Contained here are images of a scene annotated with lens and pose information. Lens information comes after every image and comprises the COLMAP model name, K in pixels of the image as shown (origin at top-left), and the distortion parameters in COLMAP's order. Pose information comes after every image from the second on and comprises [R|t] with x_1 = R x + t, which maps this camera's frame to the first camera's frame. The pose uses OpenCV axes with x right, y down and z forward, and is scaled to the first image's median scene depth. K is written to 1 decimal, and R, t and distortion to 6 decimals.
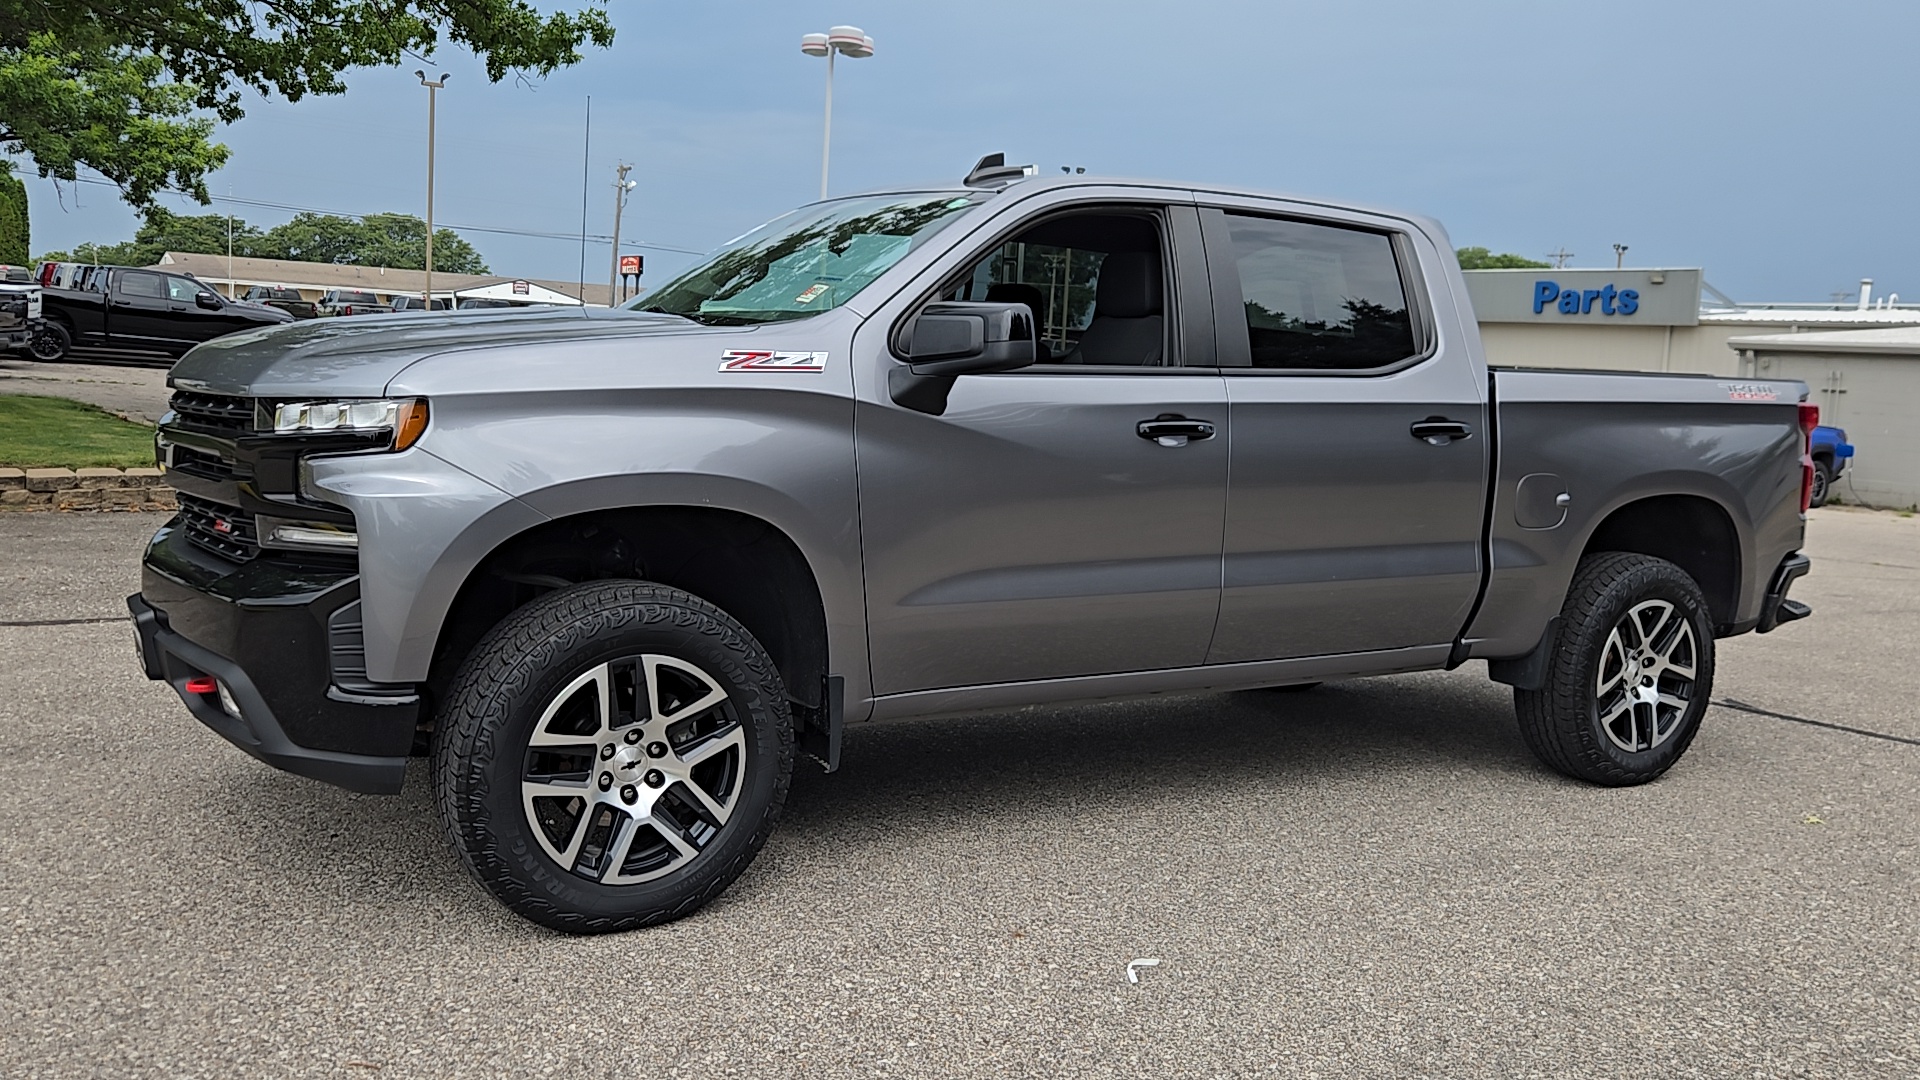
lens RADIAL K [[1598.7, 0, 951.5], [0, 1598.7, 542.6], [0, 0, 1]] dist [0.008159, -0.005925]
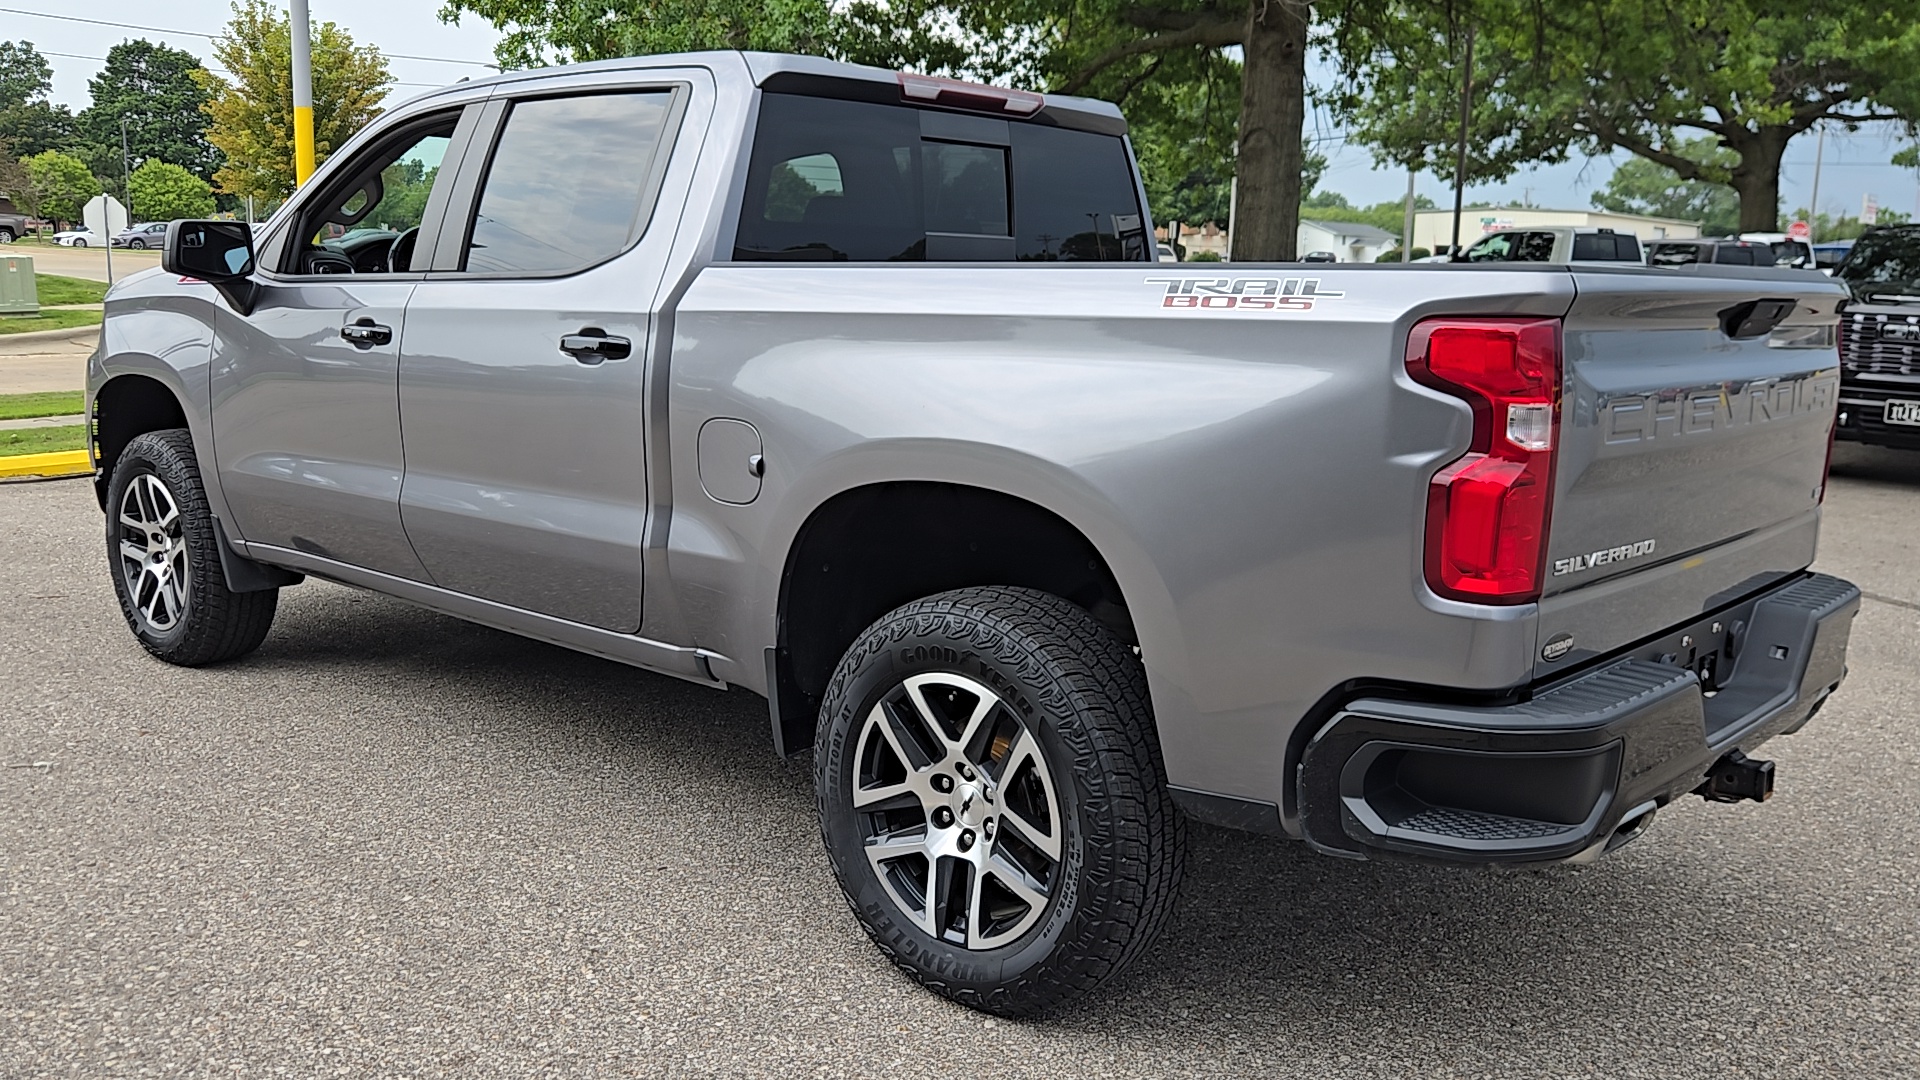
lens RADIAL K [[1598.7, 0, 958.6], [0, 1598.7, 545.8], [0, 0, 1]] dist [0.008159, -0.005925]
pose [[0.293688, 0.119575, -0.948393, 1.013106], [-0.119398, 0.988964, 0.087716, -0.059863], [0.948415, 0.087475, 0.304723, 0.881439]]
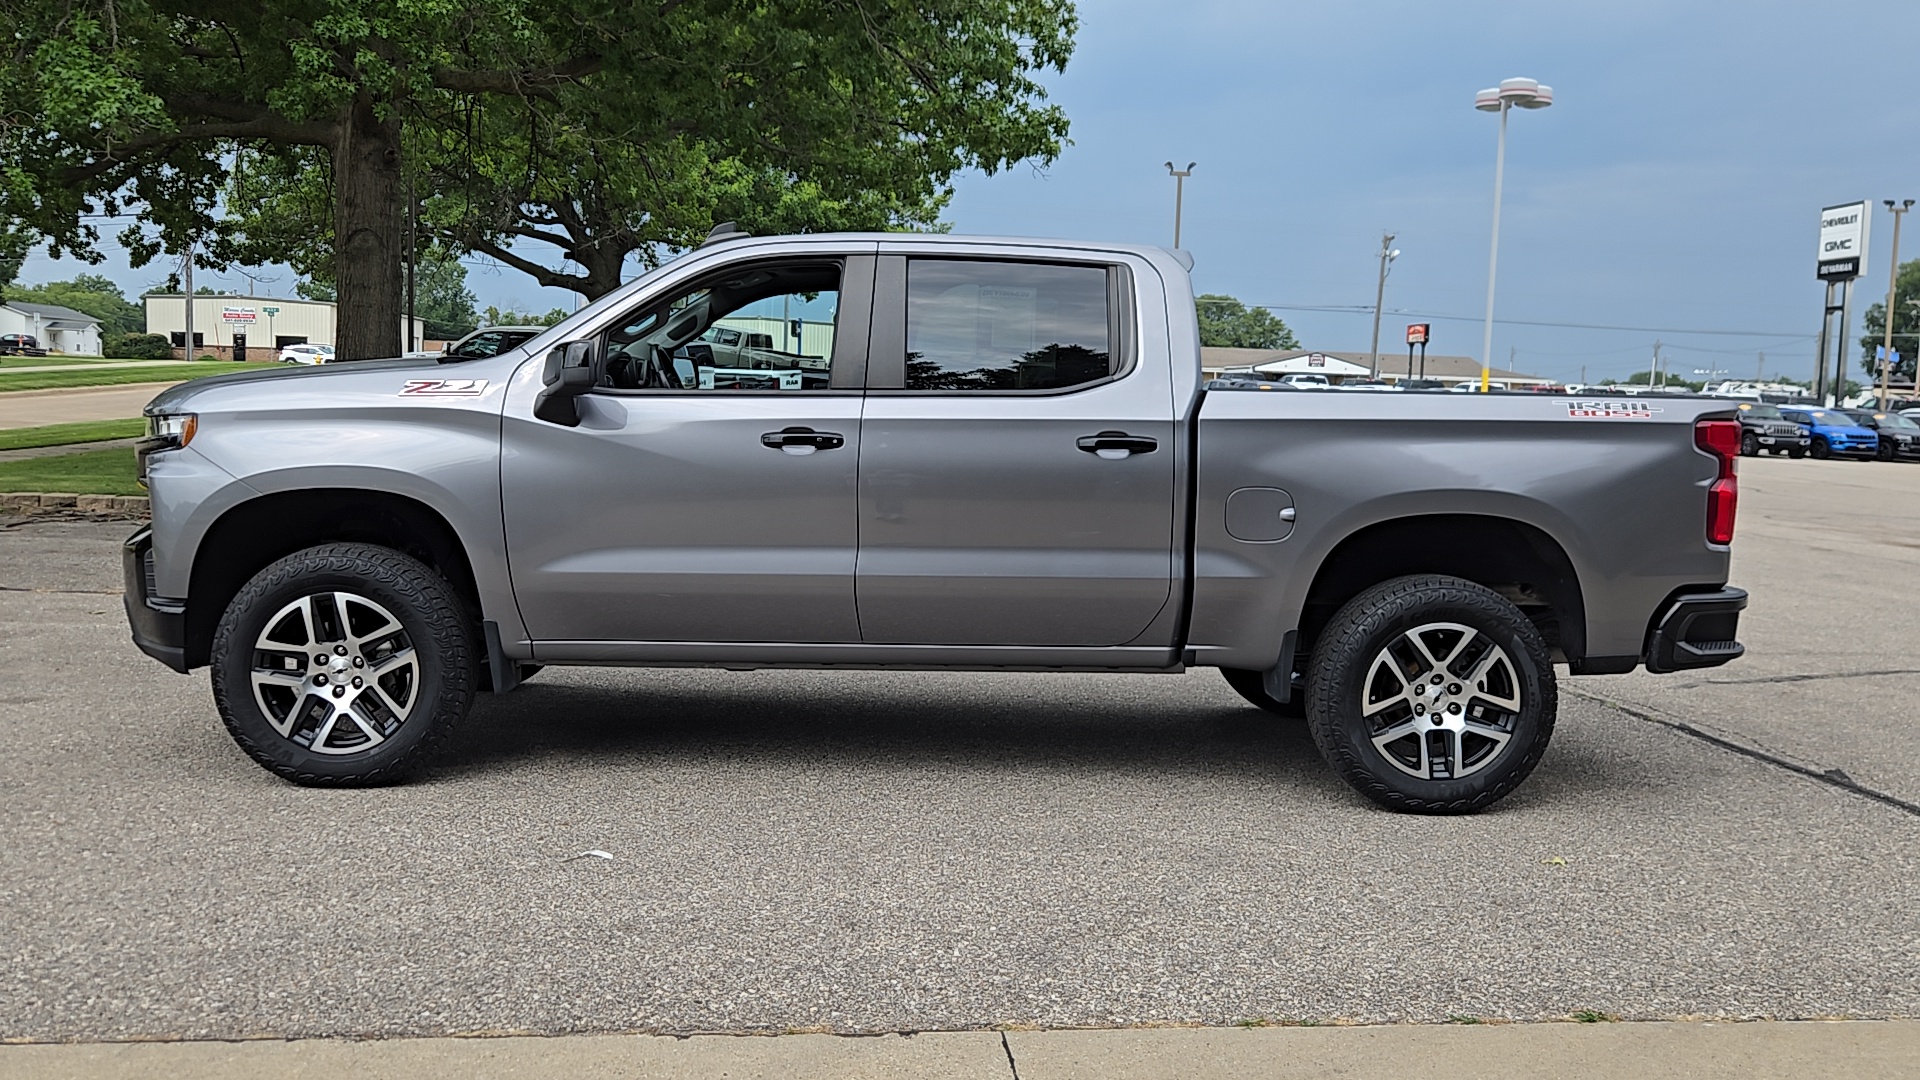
lens RADIAL K [[1598.7, 0, 953.0], [0, 1598.7, 545.0], [0, 0, 1]] dist [0.008159, -0.005925]
pose [[0.875129, 0.022081, -0.483386, 0.685695], [-0.042961, 0.998559, -0.032162, 0.034702], [0.481979, 0.048913, 0.874816, 0.004642]]
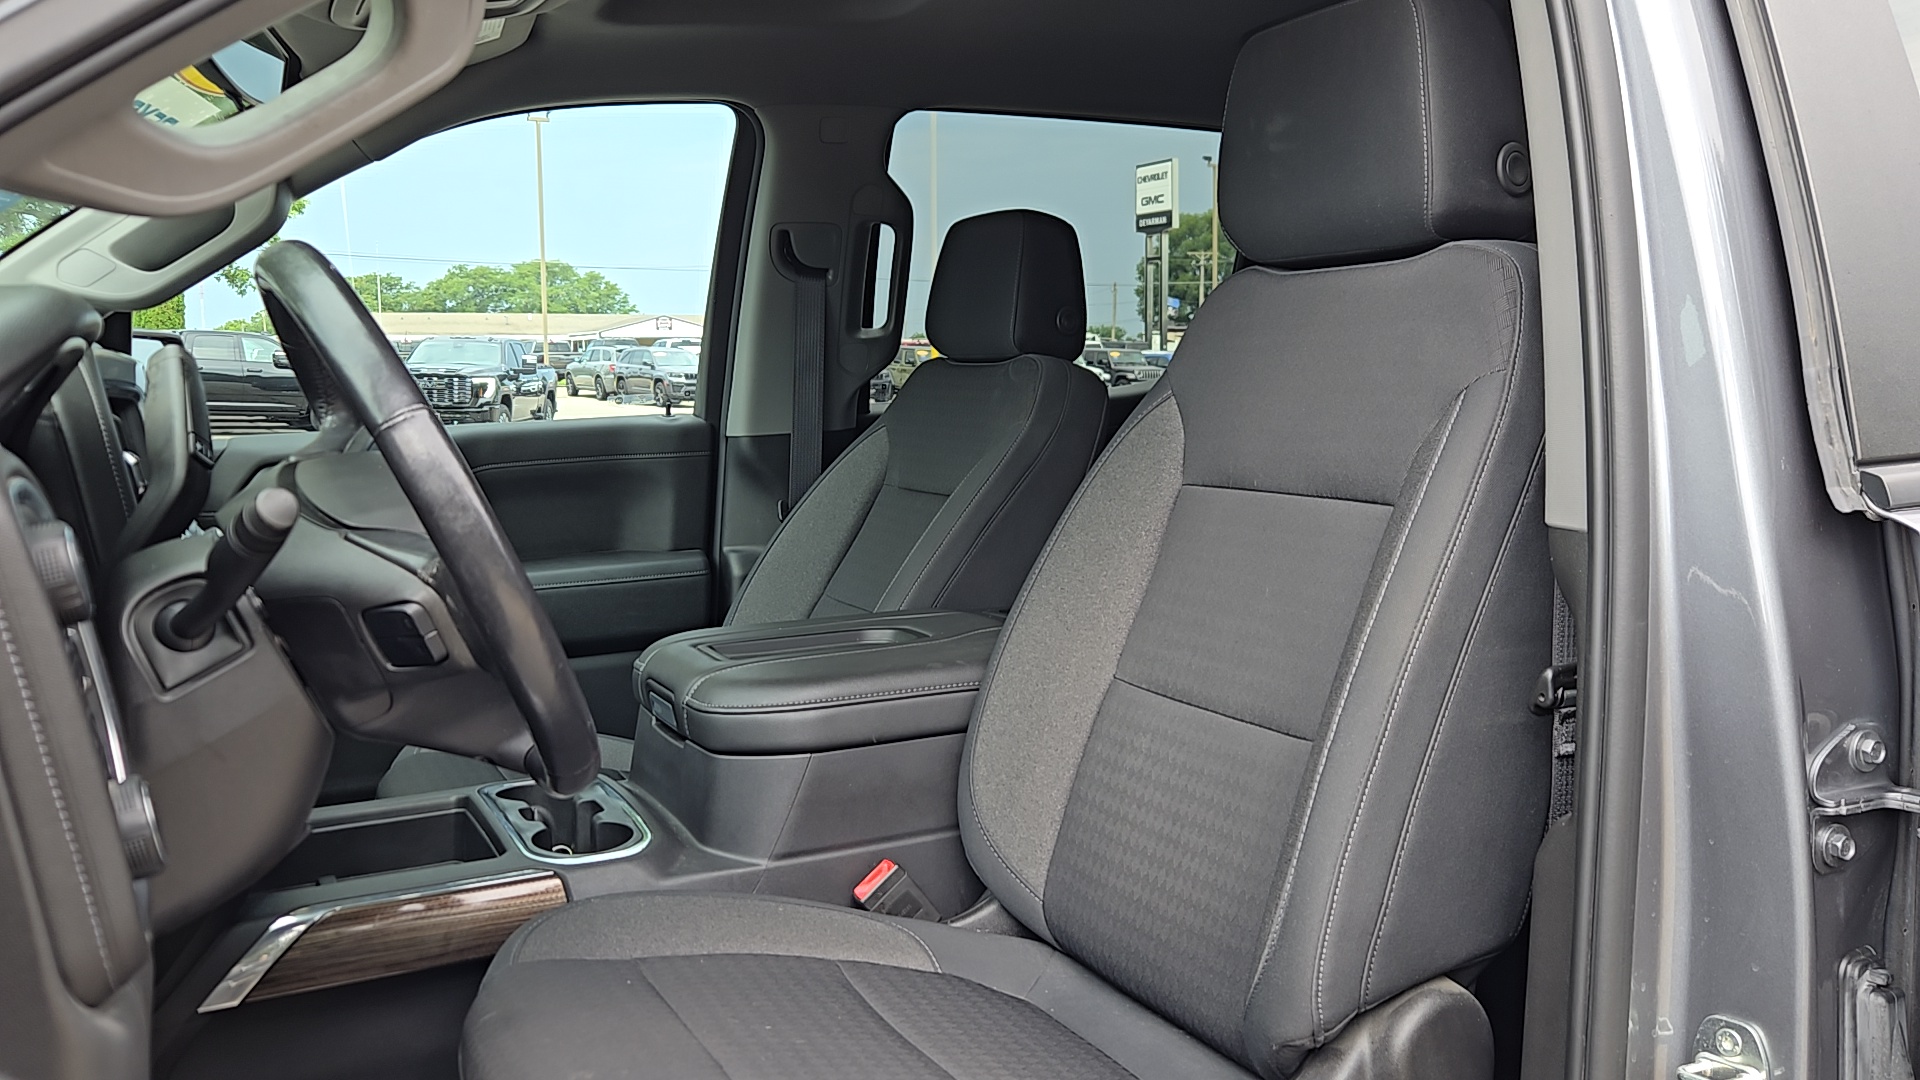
lens RADIAL K [[1598.7, 0, 950.6], [0, 1598.7, 548.5], [0, 0, 1]] dist [0.008159, -0.005925]
pose [[0.993455, -0.053631, -0.100852, 0.054864], [0.053246, 0.998560, -0.006504, -0.090777], [0.101055, 0.001091, 0.994880, 0.687546]]
